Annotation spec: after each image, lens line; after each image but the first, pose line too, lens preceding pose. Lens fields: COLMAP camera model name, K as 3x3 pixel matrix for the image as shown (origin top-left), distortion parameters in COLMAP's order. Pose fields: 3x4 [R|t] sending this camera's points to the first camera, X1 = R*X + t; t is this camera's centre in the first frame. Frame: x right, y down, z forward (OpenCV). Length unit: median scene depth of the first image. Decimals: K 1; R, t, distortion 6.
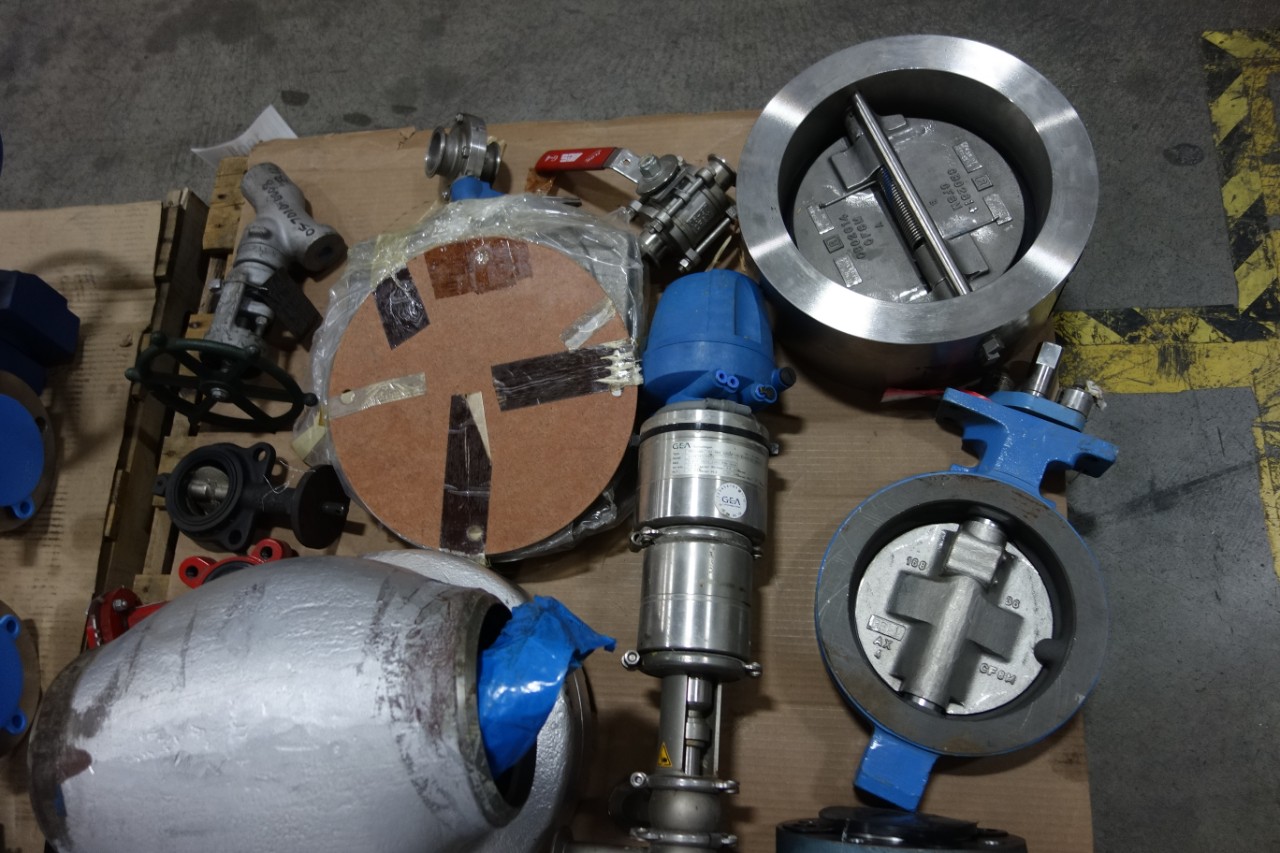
lens RADIAL K [[1009.9, 0, 640.0], [0, 1009.9, 426.5], [0, 0, 1]] dist [-0.011063, -0.017551]
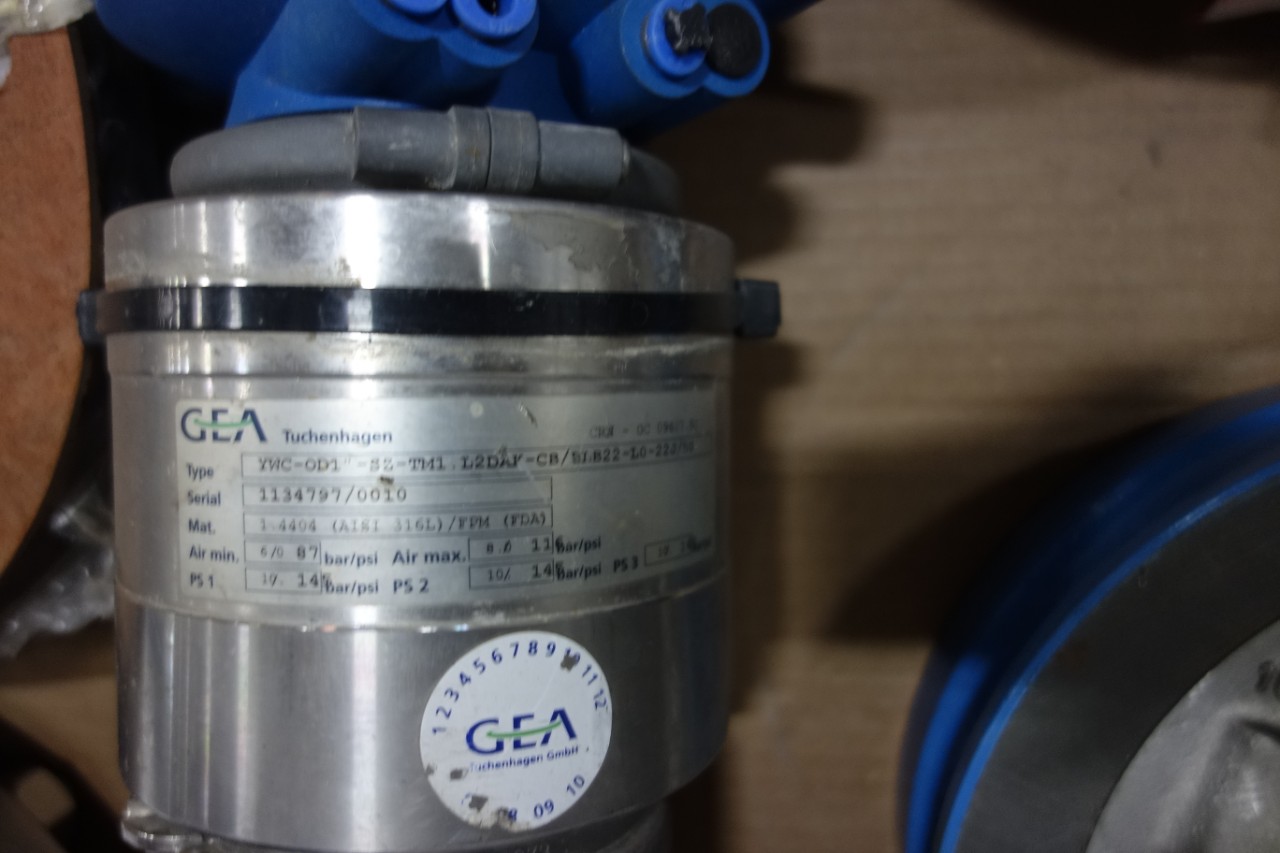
lens RADIAL K [[1009.9, 0, 640.0], [0, 1009.9, 426.5], [0, 0, 1]] dist [-0.011063, -0.017551]
pose [[0.997974, -0.063505, 0.003763, 0.099714], [0.056245, 0.908432, 0.414233, -0.042552], [-0.029724, -0.413182, 0.910163, 0.752276]]
